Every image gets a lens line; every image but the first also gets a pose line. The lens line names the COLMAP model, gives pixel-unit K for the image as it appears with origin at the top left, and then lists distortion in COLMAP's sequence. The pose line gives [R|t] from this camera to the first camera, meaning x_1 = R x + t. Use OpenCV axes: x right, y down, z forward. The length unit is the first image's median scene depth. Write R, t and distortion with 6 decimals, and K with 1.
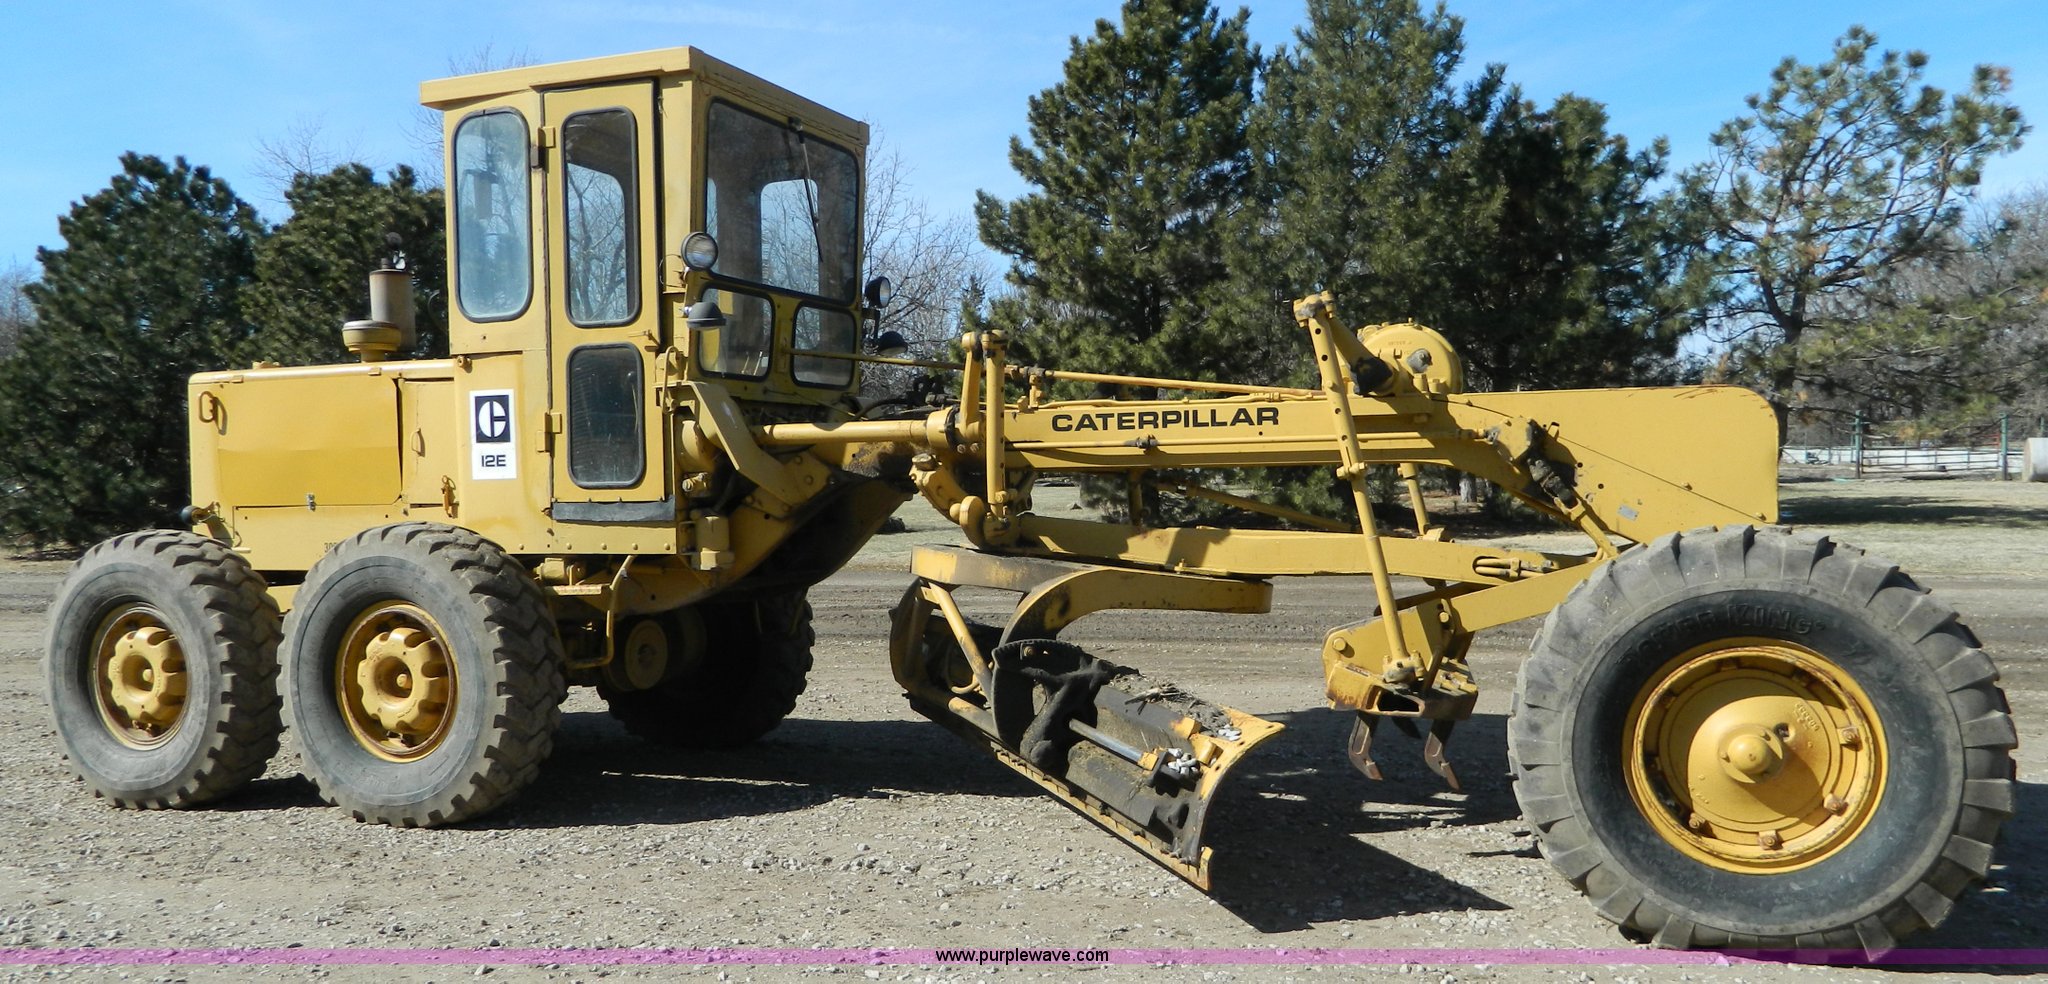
lens RADIAL K [[1483.9, 0, 1019.1], [0, 1483.9, 505.7], [0, 0, 1]] dist [0.005464, -0.002256]
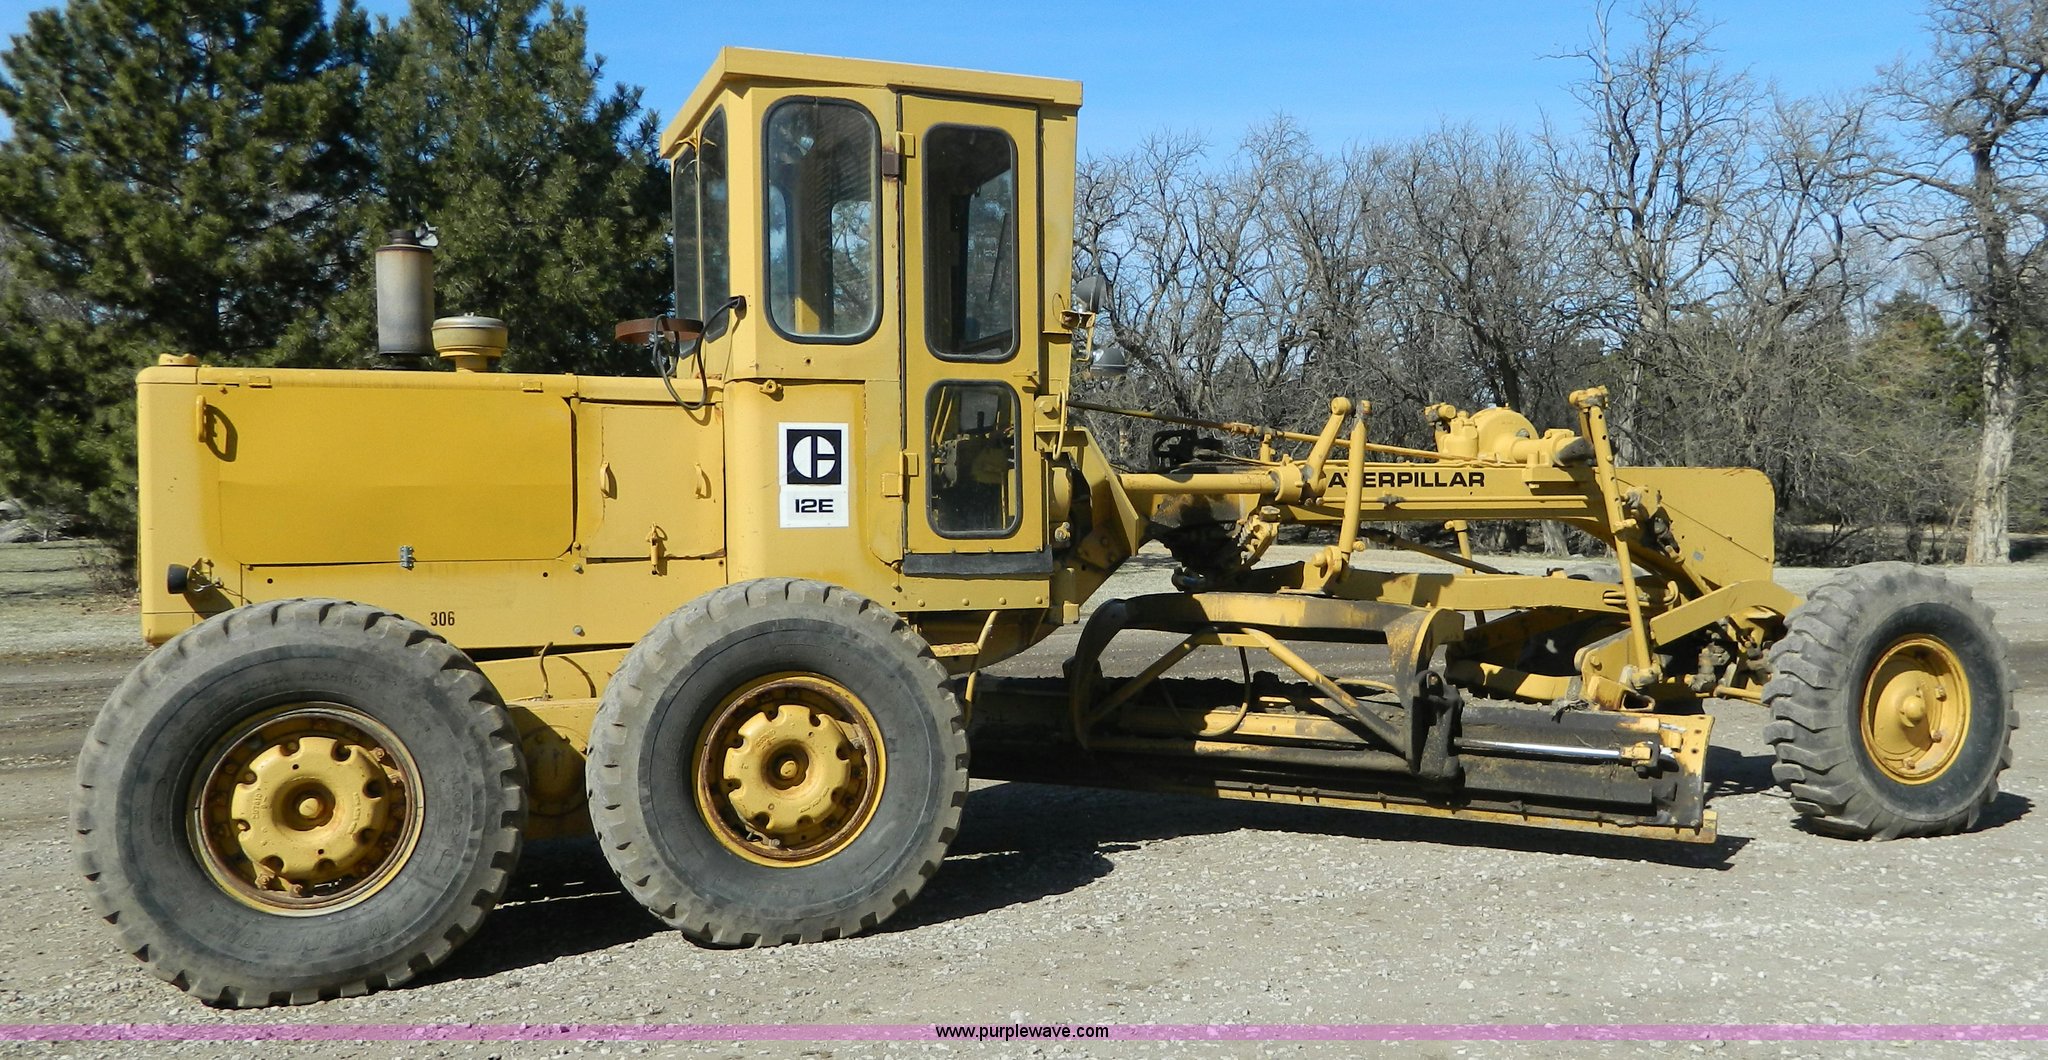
lens RADIAL K [[1746.2, 0, 1036.7], [0, 1746.2, 521.0], [0, 0, 1]] dist [0.007471, -0.012360]
pose [[0.735488, 0.009397, 0.677472, -0.961809], [0.009587, 0.999659, -0.024274, 0.004011], [-0.677470, 0.024348, 0.735148, 0.179589]]
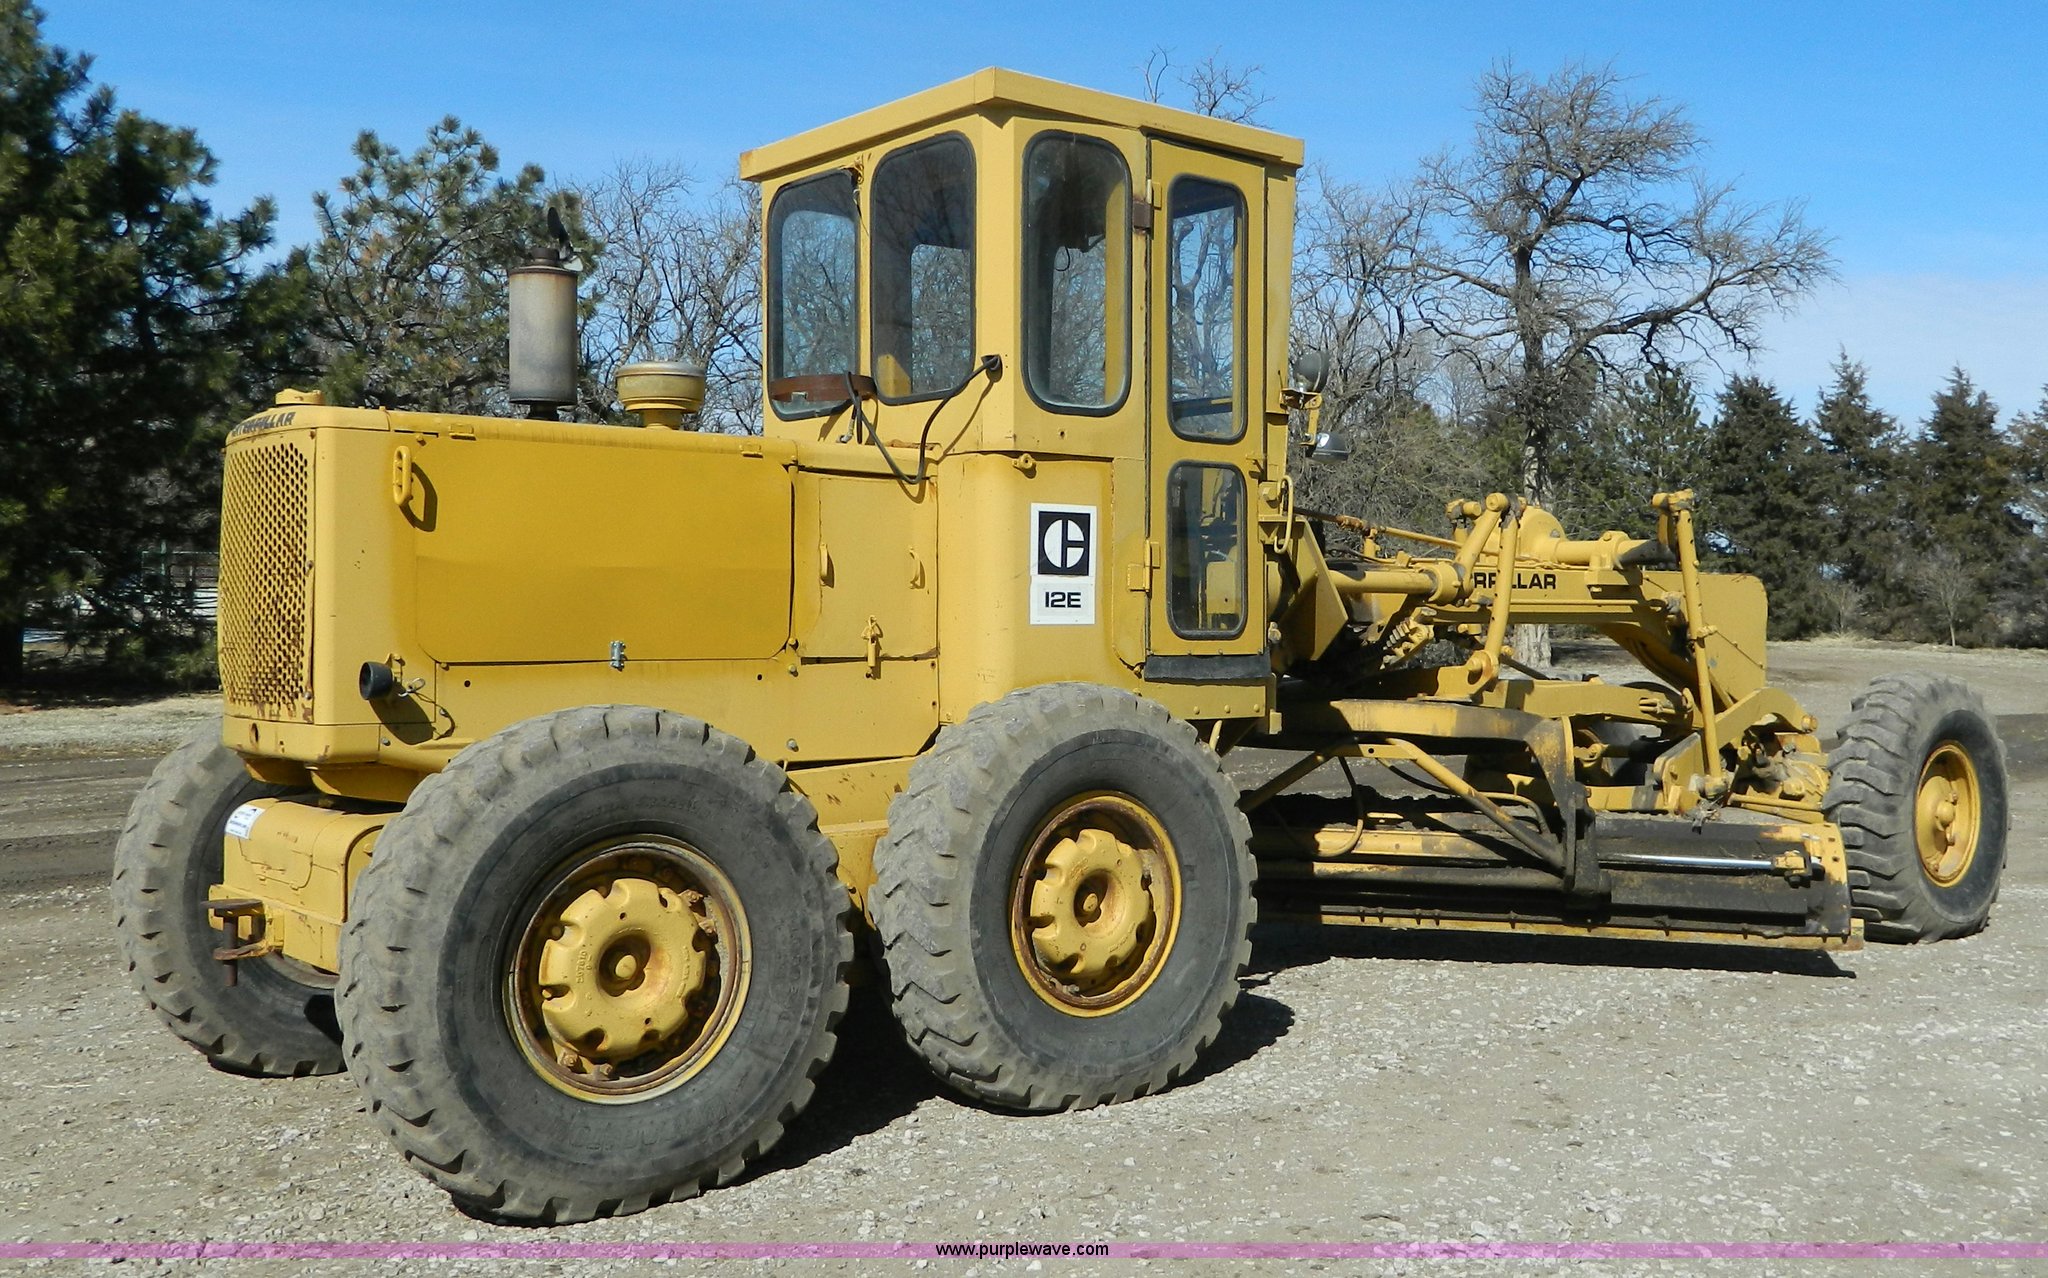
lens RADIAL K [[2010.8, 0, 1022.2], [0, 2010.8, 564.9], [0, 0, 1]] dist [-0.008267, 0.000000]
pose [[0.489081, 0.040085, 0.871317, -1.270047], [0.002043, 0.998888, -0.047100, -0.000395], [-0.872236, 0.024816, 0.488455, 0.538267]]
